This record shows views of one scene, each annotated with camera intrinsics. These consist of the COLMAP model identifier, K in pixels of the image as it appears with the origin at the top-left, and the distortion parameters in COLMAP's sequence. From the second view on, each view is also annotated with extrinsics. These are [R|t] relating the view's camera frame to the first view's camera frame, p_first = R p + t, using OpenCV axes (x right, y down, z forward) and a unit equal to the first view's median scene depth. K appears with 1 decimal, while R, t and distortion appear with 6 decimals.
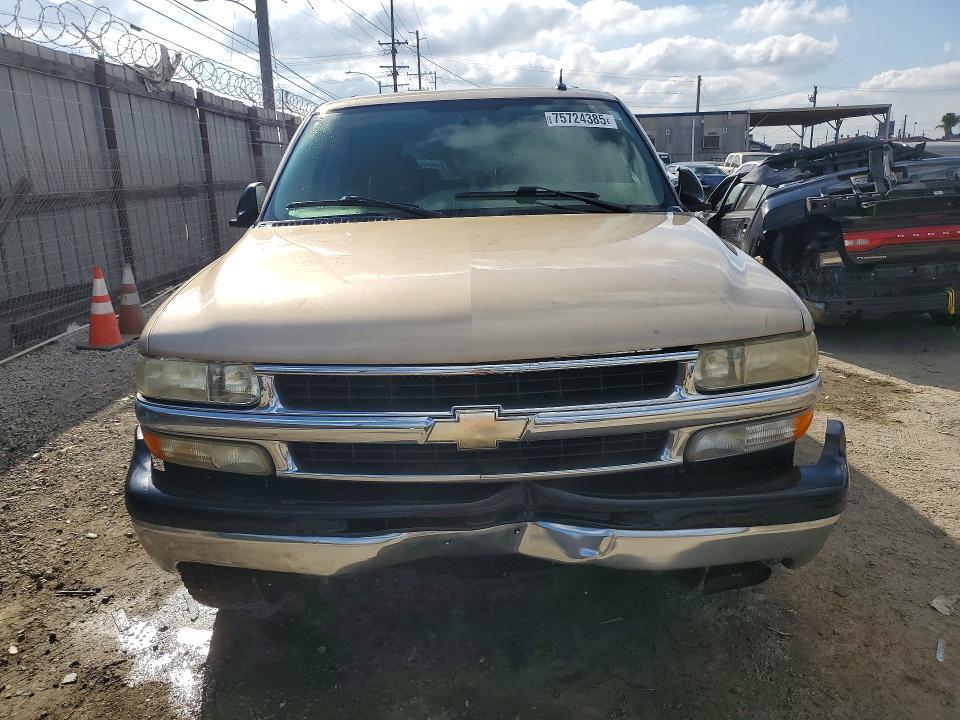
lens RADIAL K [[740.6, 0, 477.4], [0, 740.6, 361.3], [0, 0, 1]] dist [0.004538, 0.010232]
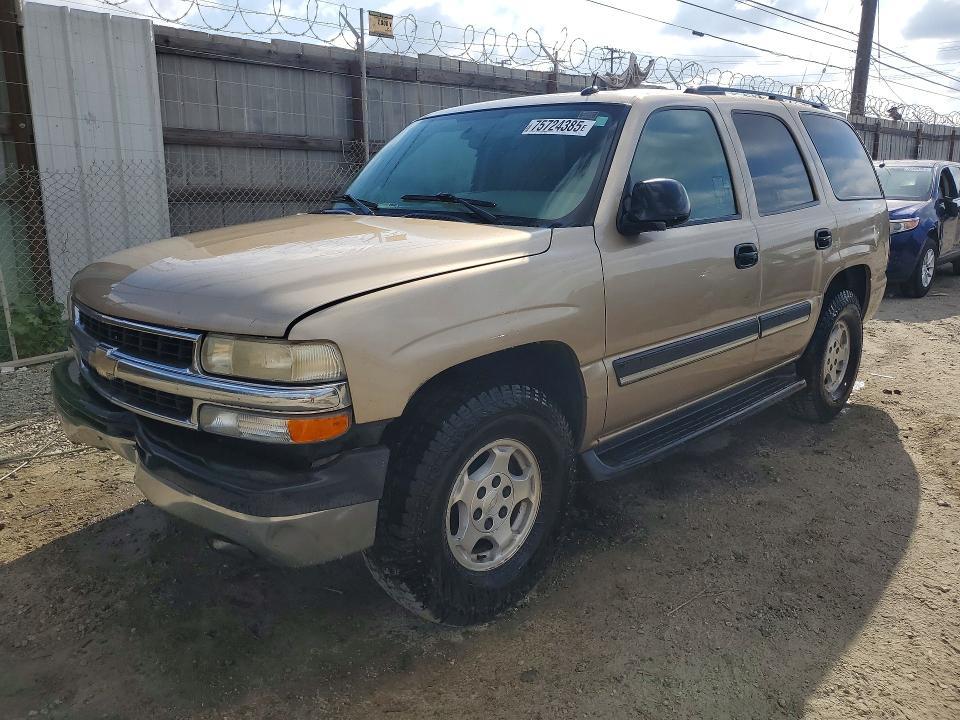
lens RADIAL K [[740.6, 0, 481.9], [0, 740.6, 364.2], [0, 0, 1]] dist [0.004538, 0.010232]
pose [[0.710845, 0.200754, -0.674090, 0.863011], [-0.195424, 0.977037, 0.084896, -0.095647], [0.675654, 0.071385, 0.733754, 0.274343]]
